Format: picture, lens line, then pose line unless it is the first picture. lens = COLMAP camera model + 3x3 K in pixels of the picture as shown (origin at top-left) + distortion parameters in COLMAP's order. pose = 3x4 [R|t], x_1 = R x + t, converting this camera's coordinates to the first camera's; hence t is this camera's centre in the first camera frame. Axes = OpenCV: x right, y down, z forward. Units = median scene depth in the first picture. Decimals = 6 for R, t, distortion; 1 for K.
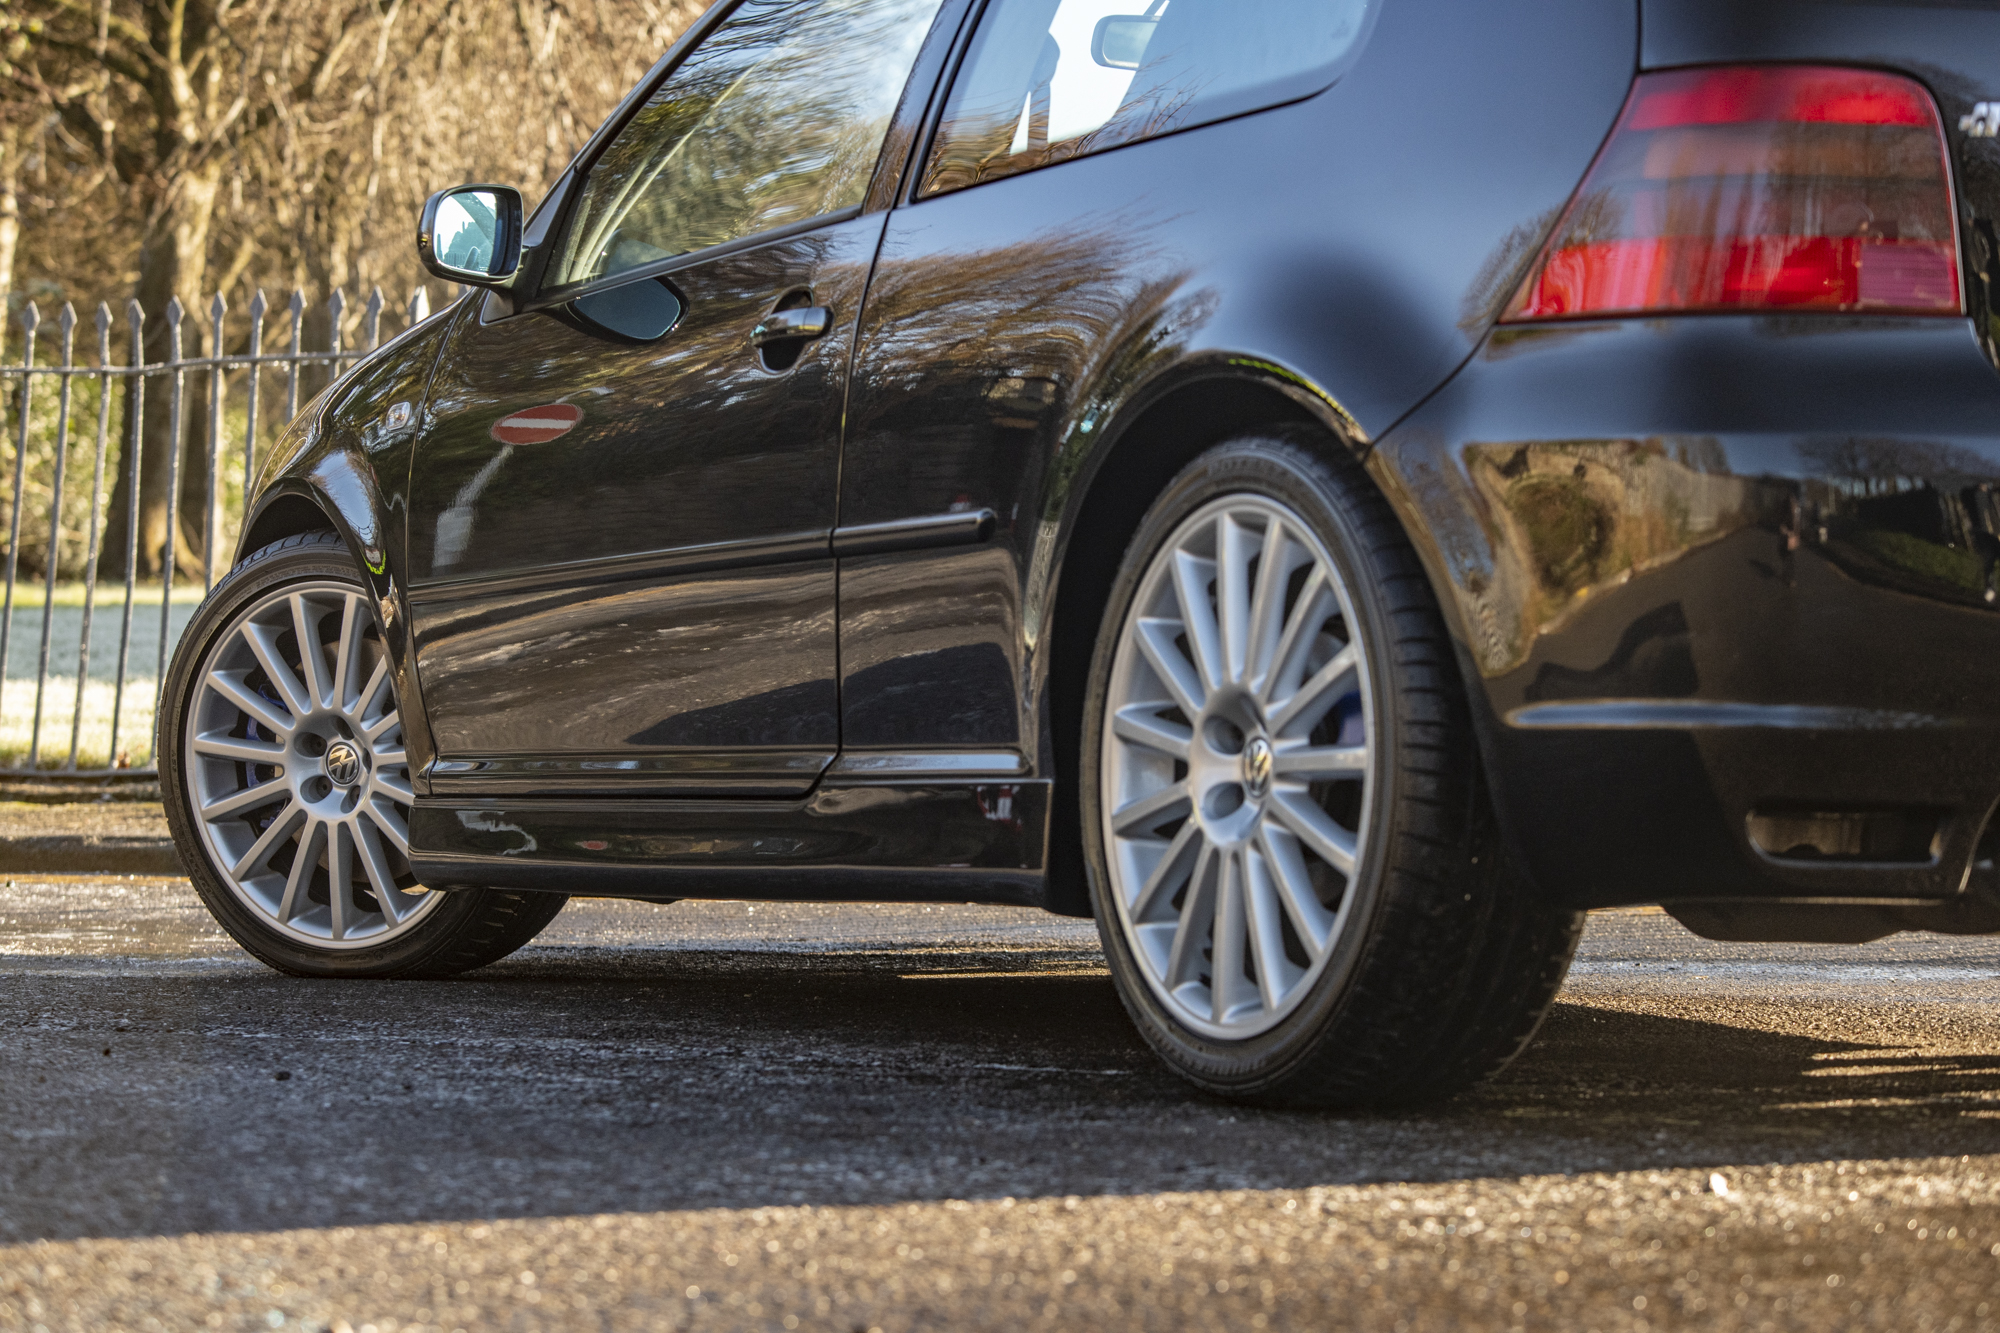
lens RADIAL K [[5164.1, 0, 1007.0], [0, 5164.1, 664.5], [0, 0, 1]] dist [-0.063621, 1.518304]
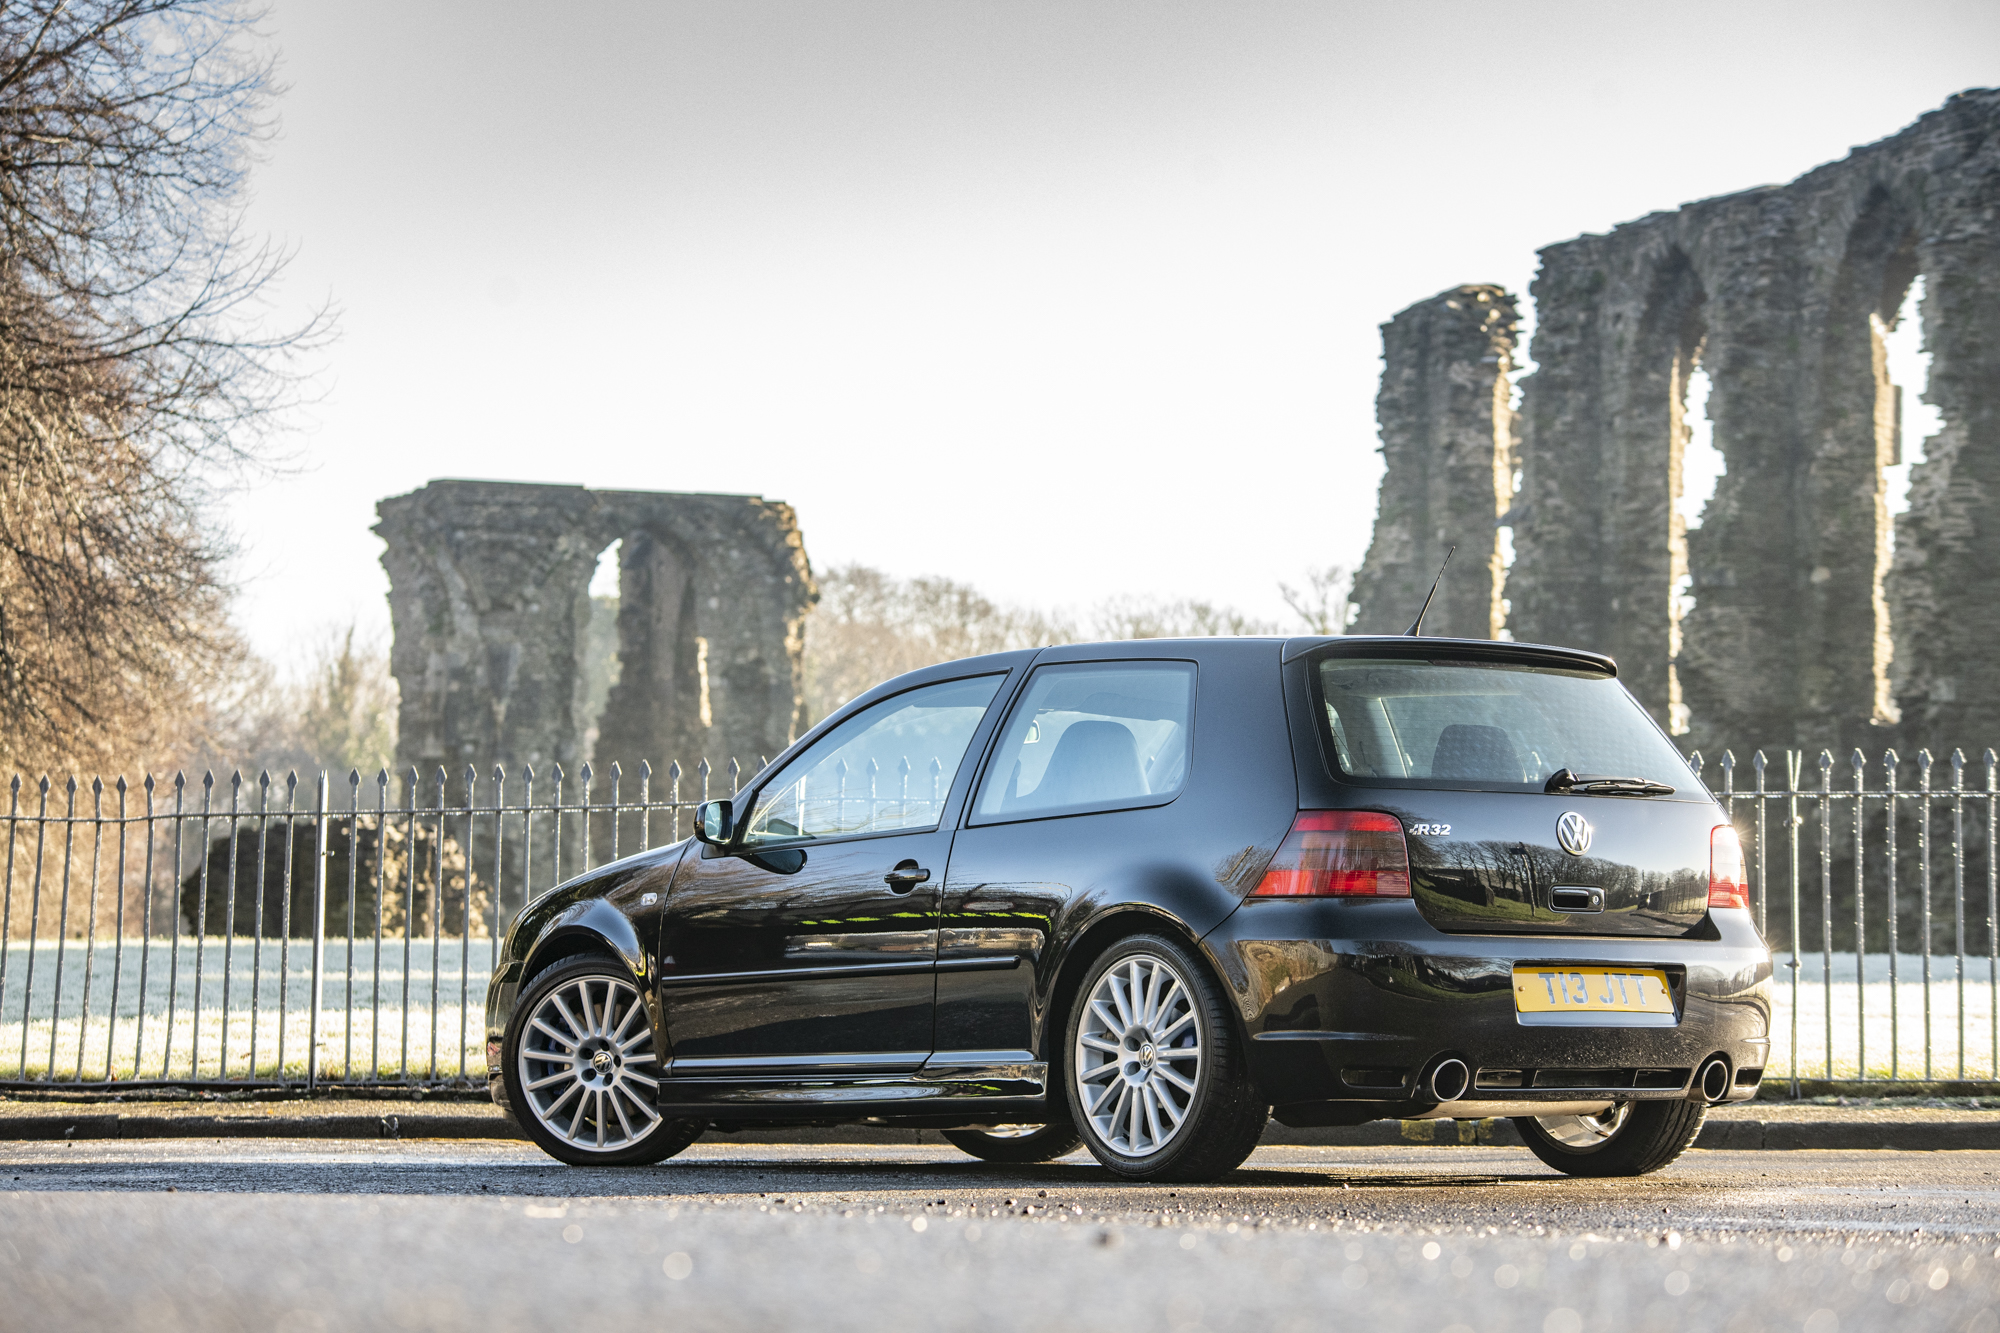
lens RADIAL K [[5626.9, 0, 1000.8], [0, 5626.9, 665.1], [0, 0, 1]] dist [0.032998, 2.498700]
pose [[0.985000, 0.011479, 0.172172, -0.523037], [-0.001084, 0.998177, -0.060349, -0.006191], [-0.172551, 0.059257, 0.983217, -1.847193]]
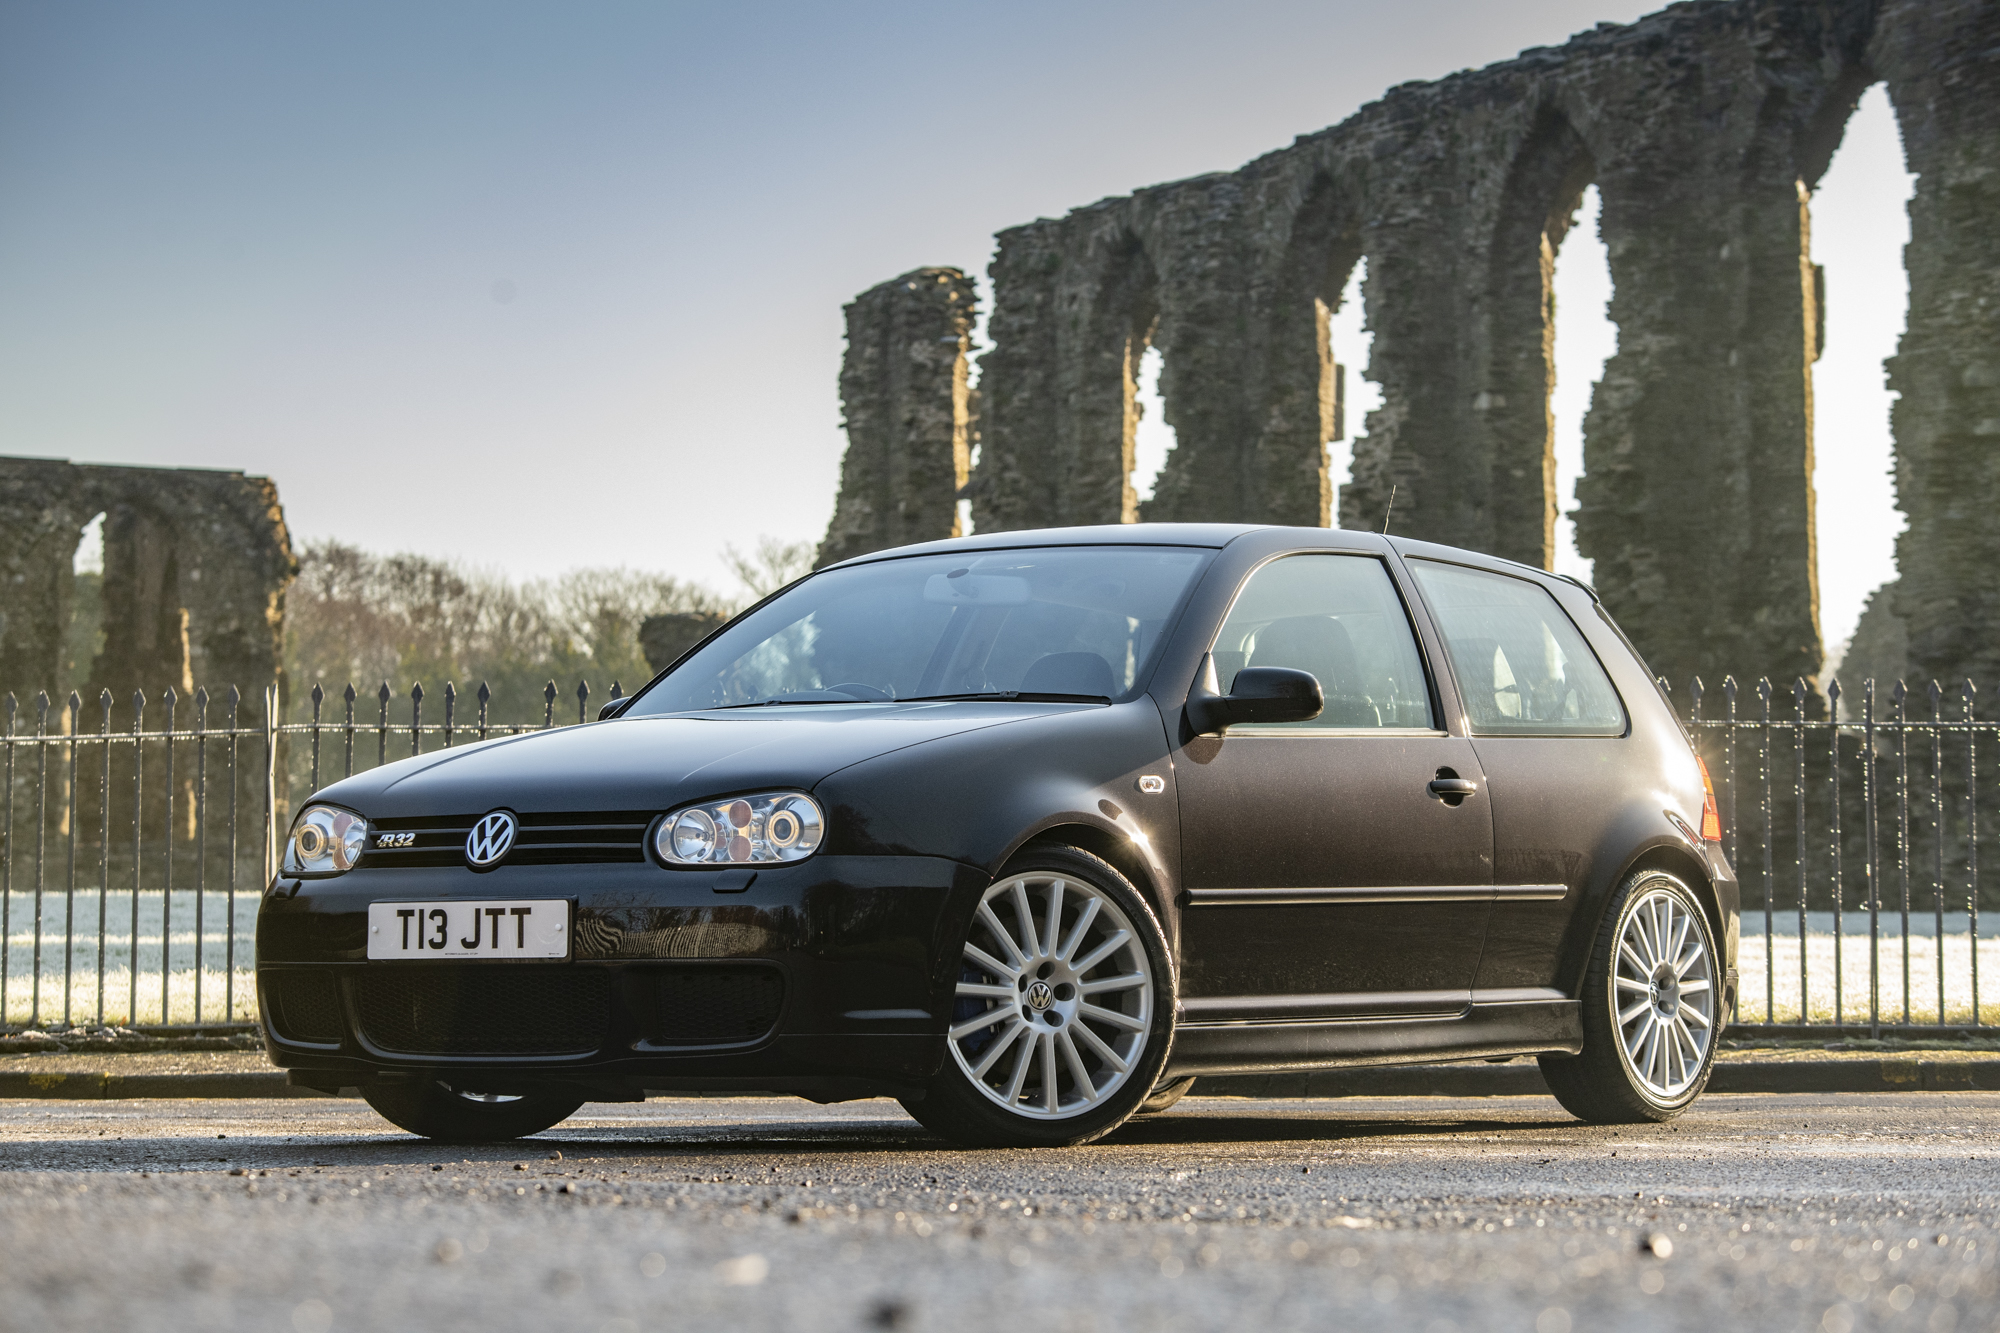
lens RADIAL K [[5242.0, 0, 1003.1], [0, 5242.0, 665.8], [0, 0, 1]] dist [-0.058680, 2.021588]
pose [[0.962532, 0.013145, 0.270850, -0.447360], [0.002354, 0.998382, -0.056818, 0.003104], [-0.271159, 0.055327, 0.960943, -1.339966]]
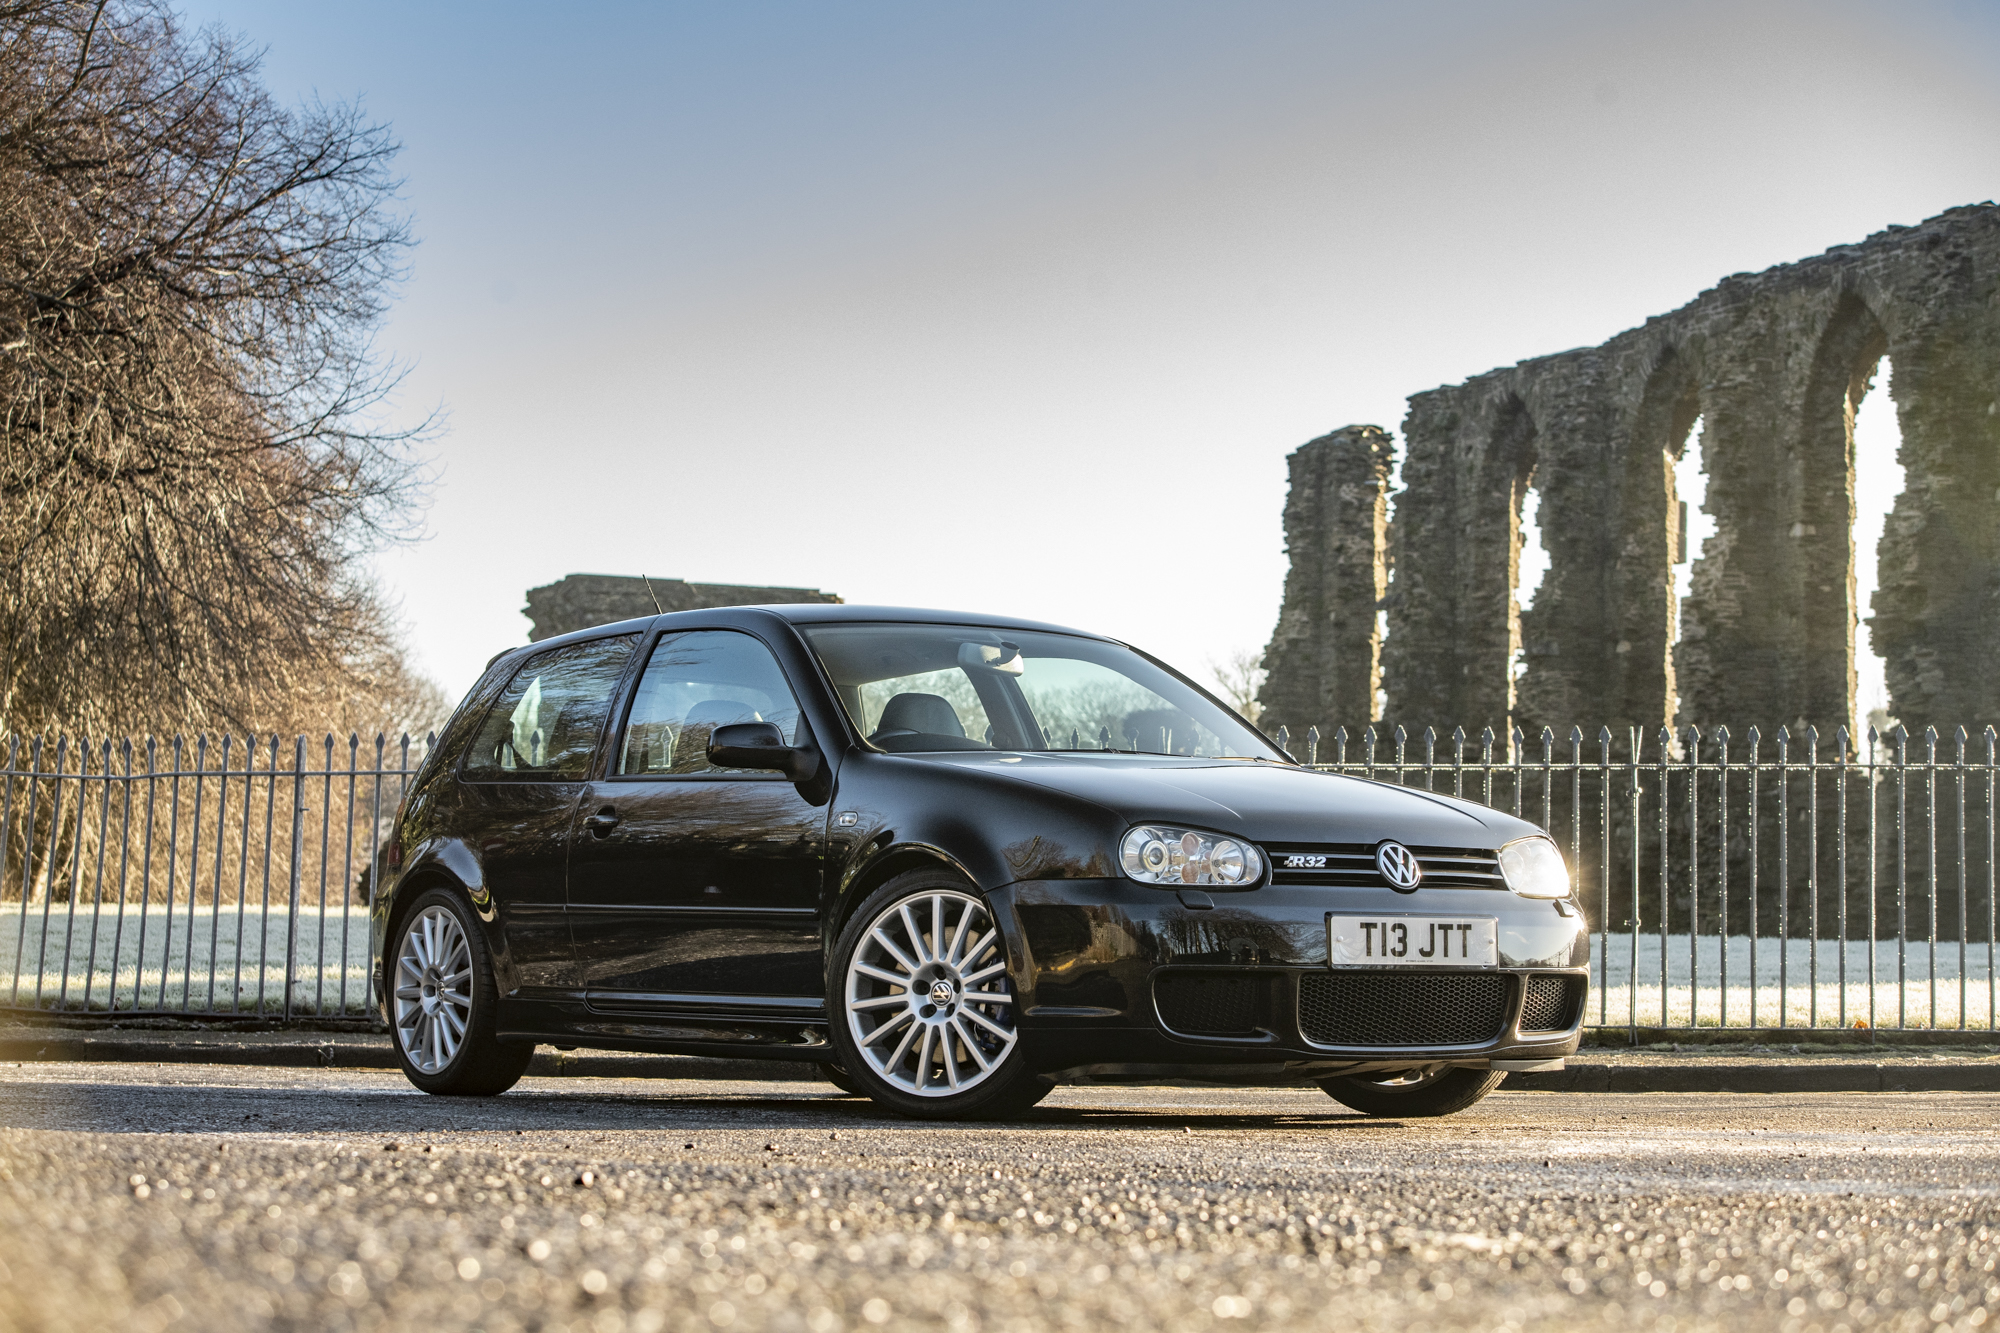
lens RADIAL K [[4081.6, 0, 997.9], [0, 4081.6, 666.6], [0, 0, 1]] dist [-0.279917, 0.566953]
pose [[0.985673, 0.025034, 0.166799, -0.278530], [-0.012170, 0.996903, -0.077699, 0.016749], [-0.168228, 0.074555, 0.982925, -0.971921]]
